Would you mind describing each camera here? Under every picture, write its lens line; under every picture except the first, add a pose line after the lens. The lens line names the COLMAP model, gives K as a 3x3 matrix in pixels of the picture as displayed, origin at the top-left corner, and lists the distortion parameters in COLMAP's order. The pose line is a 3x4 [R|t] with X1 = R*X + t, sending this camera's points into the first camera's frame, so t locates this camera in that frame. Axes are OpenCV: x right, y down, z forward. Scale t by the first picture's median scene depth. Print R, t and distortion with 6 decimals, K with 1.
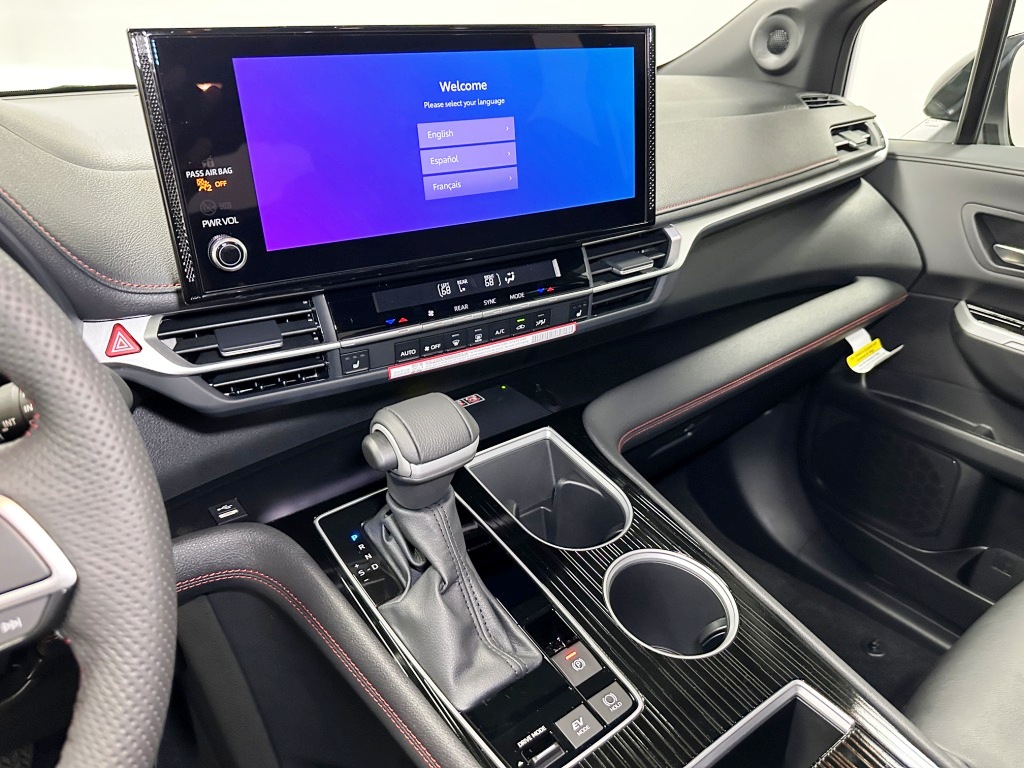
lens RADIAL K [[726.5, 0, 512.0], [0, 726.5, 384.0], [0, 0, 1]] dist [0.114605, -0.151812]
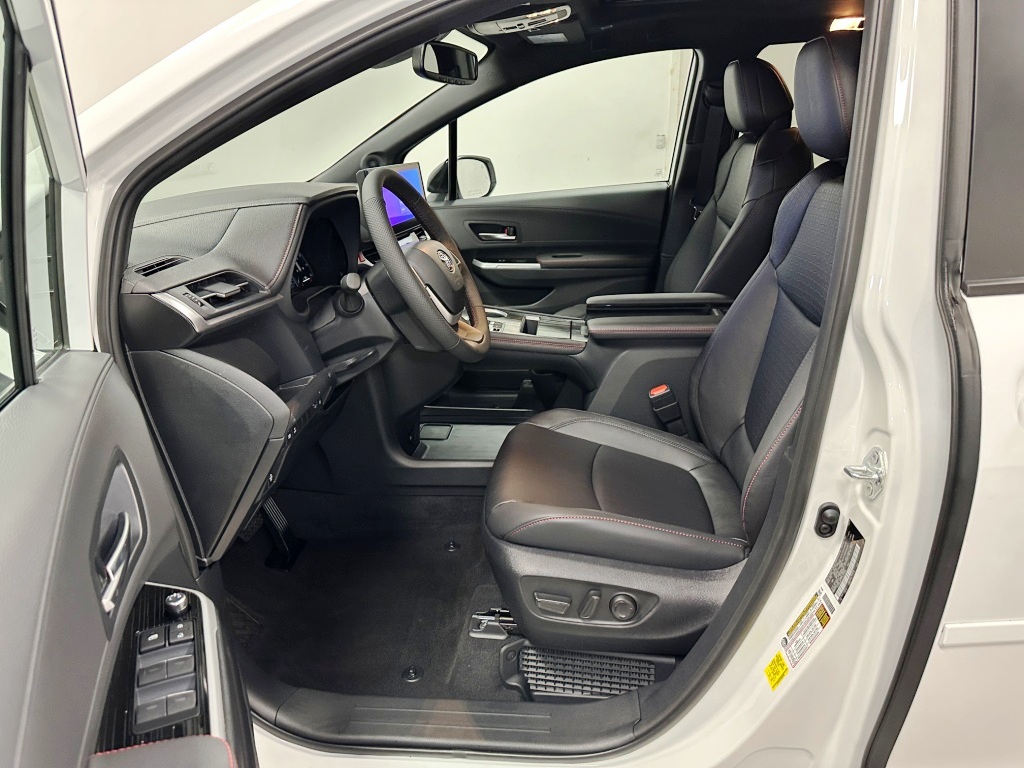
lens RADIAL K [[726.5, 0, 512.0], [0, 726.5, 384.0], [0, 0, 1]] dist [0.114605, -0.151812]
pose [[0.682606, -0.266644, 0.680404, -1.708181], [0.361847, 0.932235, 0.002316, 0.502696], [-0.634914, 0.244621, 0.732833, -1.223823]]
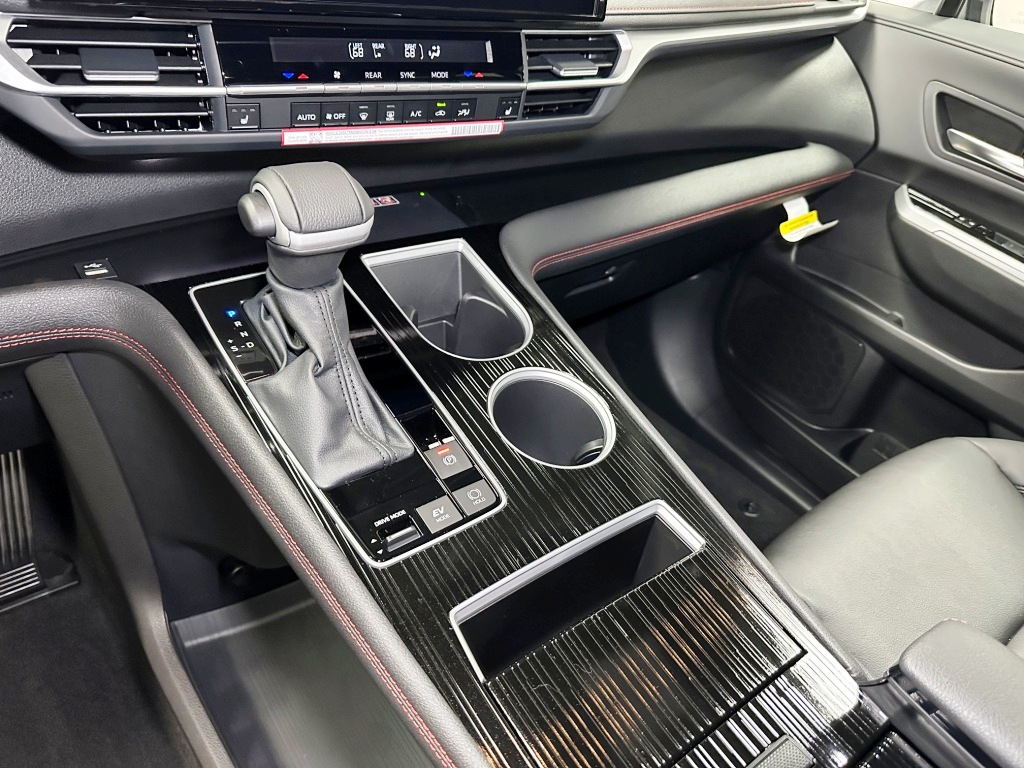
lens RADIAL K [[726.5, 0, 512.0], [0, 726.5, 384.0], [0, 0, 1]] dist [0.114605, -0.151812]
pose [[0.988015, 0.122293, 0.094181, 0.048317], [-0.137691, 0.974041, 0.179683, 0.063582], [-0.069763, -0.190497, 0.979206, 0.032803]]
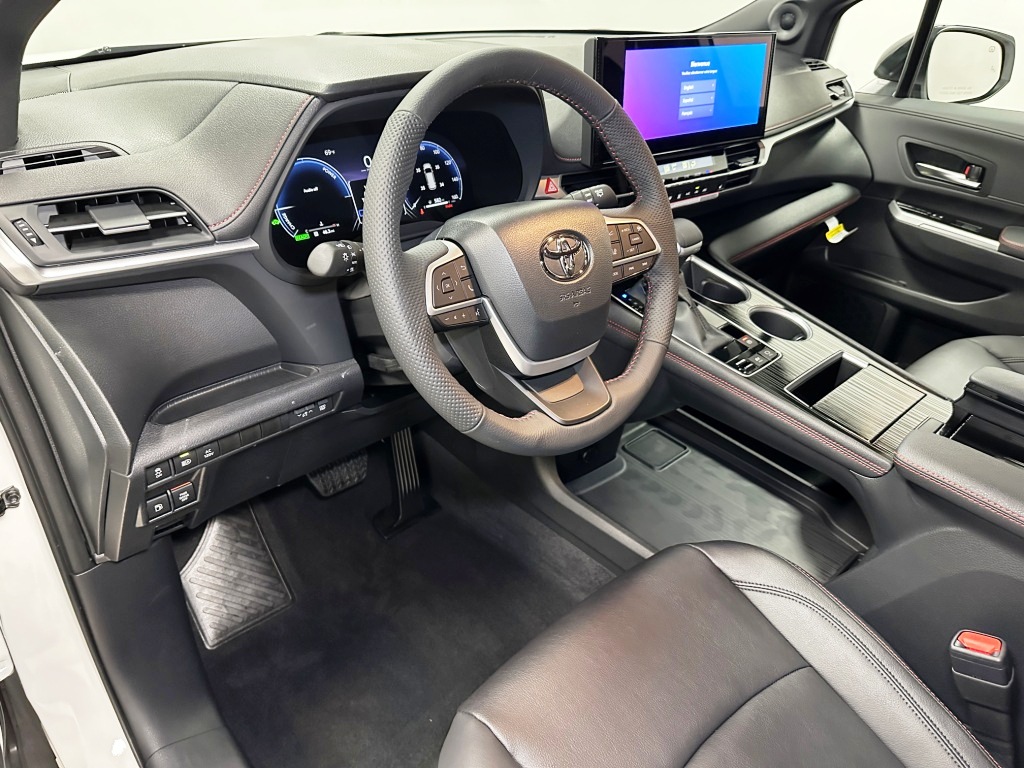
lens RADIAL K [[726.5, 0, 512.0], [0, 726.5, 384.0], [0, 0, 1]] dist [0.114605, -0.151812]
pose [[0.992060, -0.007115, 0.125568, -0.623768], [-0.003952, 0.996142, 0.087672, 0.222888], [-0.125707, -0.087472, 0.988204, -0.766408]]
